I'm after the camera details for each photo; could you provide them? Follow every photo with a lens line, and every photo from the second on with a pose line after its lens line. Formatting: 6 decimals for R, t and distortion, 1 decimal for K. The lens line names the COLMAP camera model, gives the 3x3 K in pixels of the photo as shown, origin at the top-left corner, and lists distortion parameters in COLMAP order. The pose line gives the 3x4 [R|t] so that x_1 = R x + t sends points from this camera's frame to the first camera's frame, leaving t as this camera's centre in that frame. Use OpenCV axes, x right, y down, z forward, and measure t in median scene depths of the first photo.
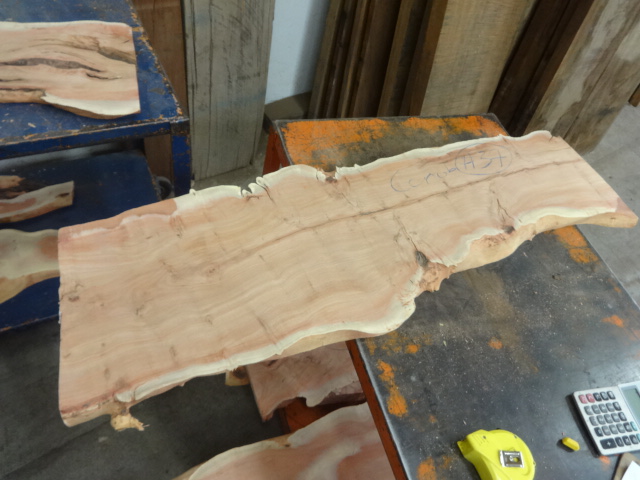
lens RADIAL K [[476.2, 0, 321.5], [0, 476.2, 233.6], [0, 0, 1]] dist [-0.001097, 0.002959]
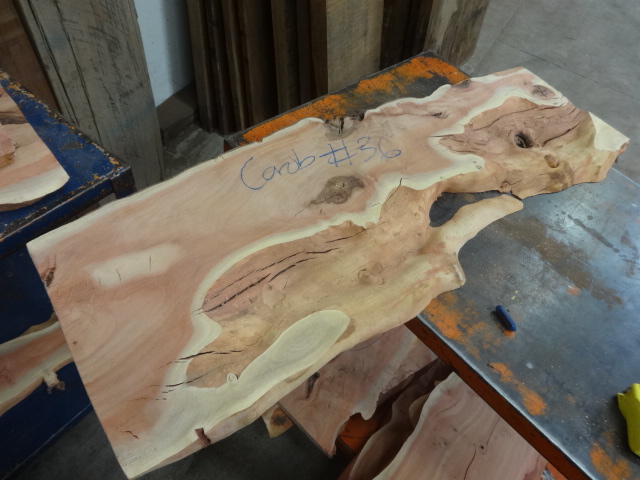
lens RADIAL K [[476.9, 0, 321.2], [0, 476.9, 236.3], [0, 0, 1]] dist [0.001644, -0.005771]
pose [[0.912032, -0.366453, 0.184145, -0.098368], [0.351011, 0.929694, 0.111626, -0.065382], [-0.212104, -0.037170, 0.976540, 0.087169]]
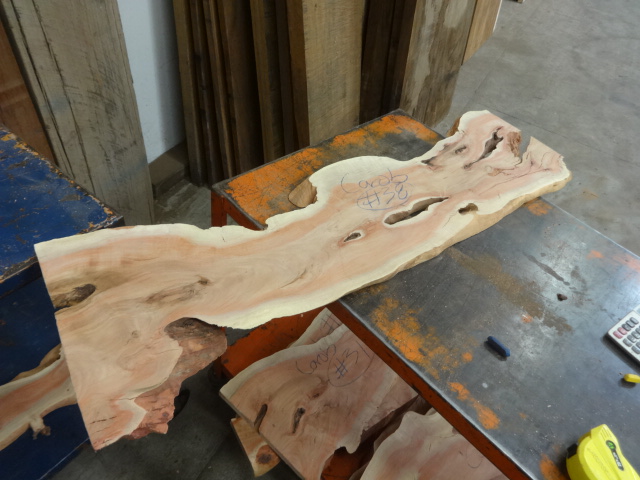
lens RADIAL K [[477.1, 0, 318.9], [0, 477.1, 237.4], [0, 0, 1]] dist [0.005458, -0.006940]
pose [[0.904304, -0.354779, 0.237416, -0.098170], [0.362812, 0.931803, 0.010497, -0.046276], [-0.224949, 0.076645, 0.971351, 0.039984]]
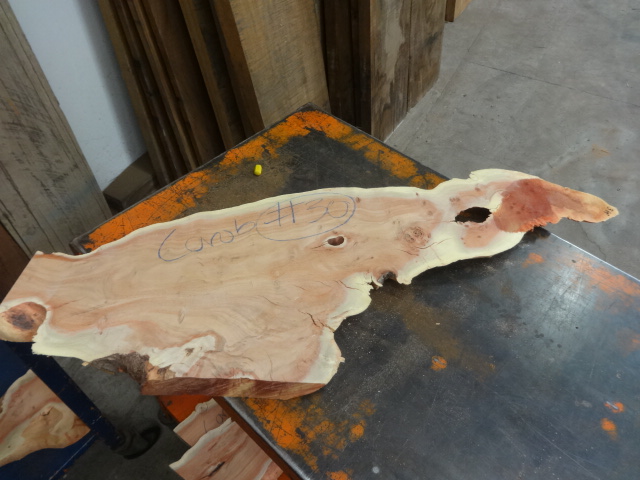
lens RADIAL K [[473.1, 0, 319.2], [0, 473.1, 240.1], [0, 0, 1]] dist [-0.000076, -0.003357]
pose [[0.874118, -0.463304, 0.145831, 0.070018], [0.462704, 0.885606, 0.040094, -0.045810], [-0.147724, 0.032430, 0.988497, 0.089530]]
